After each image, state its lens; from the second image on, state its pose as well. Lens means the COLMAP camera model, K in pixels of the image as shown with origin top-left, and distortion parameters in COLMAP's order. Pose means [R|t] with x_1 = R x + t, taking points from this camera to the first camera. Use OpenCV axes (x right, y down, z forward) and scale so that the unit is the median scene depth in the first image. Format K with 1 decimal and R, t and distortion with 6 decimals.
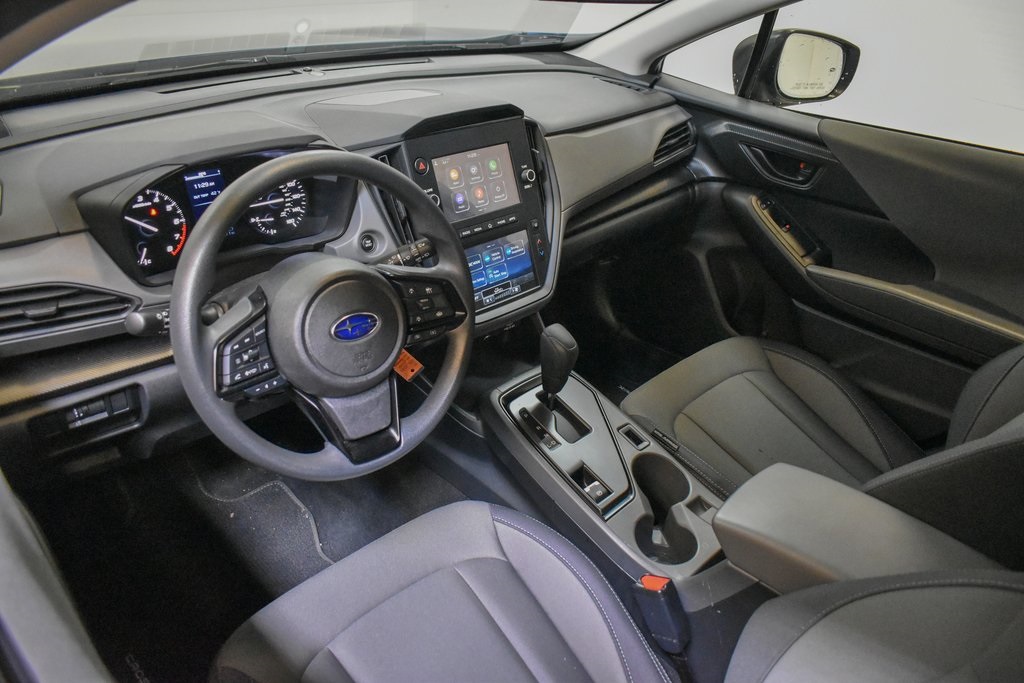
lens RADIAL K [[777.2, 0, 518.3], [0, 777.2, 333.0], [0, 0, 1]] dist [-0.008698, -0.007222]
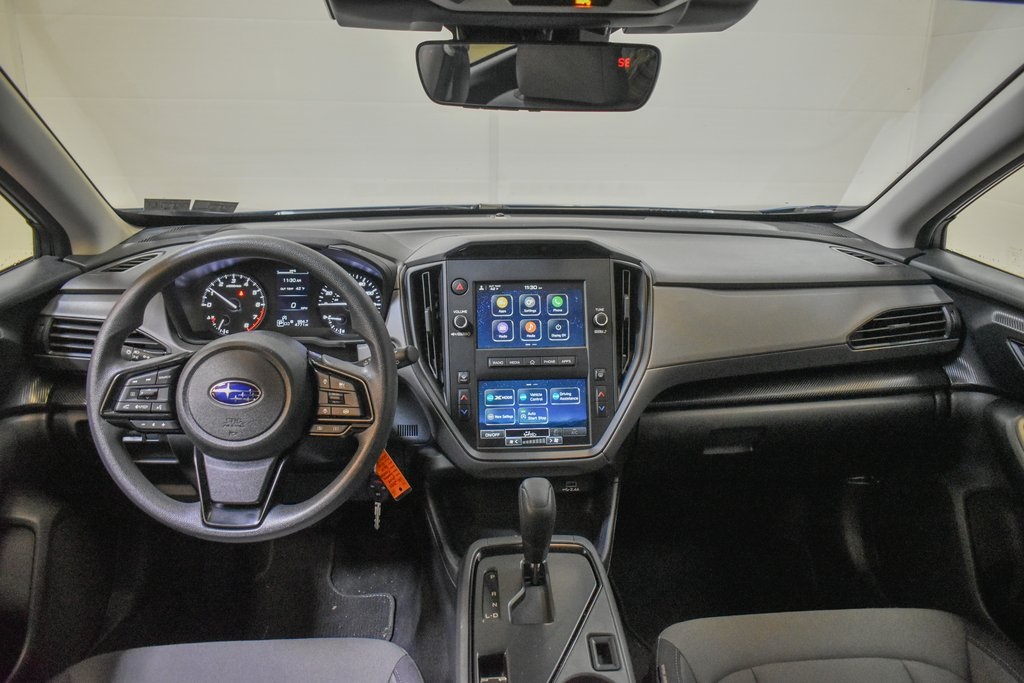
lens RADIAL K [[777.2, 0, 507.2], [0, 777.2, 340.3], [0, 0, 1]] dist [-0.008698, -0.007222]
pose [[0.756034, 0.117824, -0.643841, 0.558405], [-0.283436, 0.945586, -0.159783, -0.007830], [0.589981, 0.303289, 0.748290, 0.304886]]
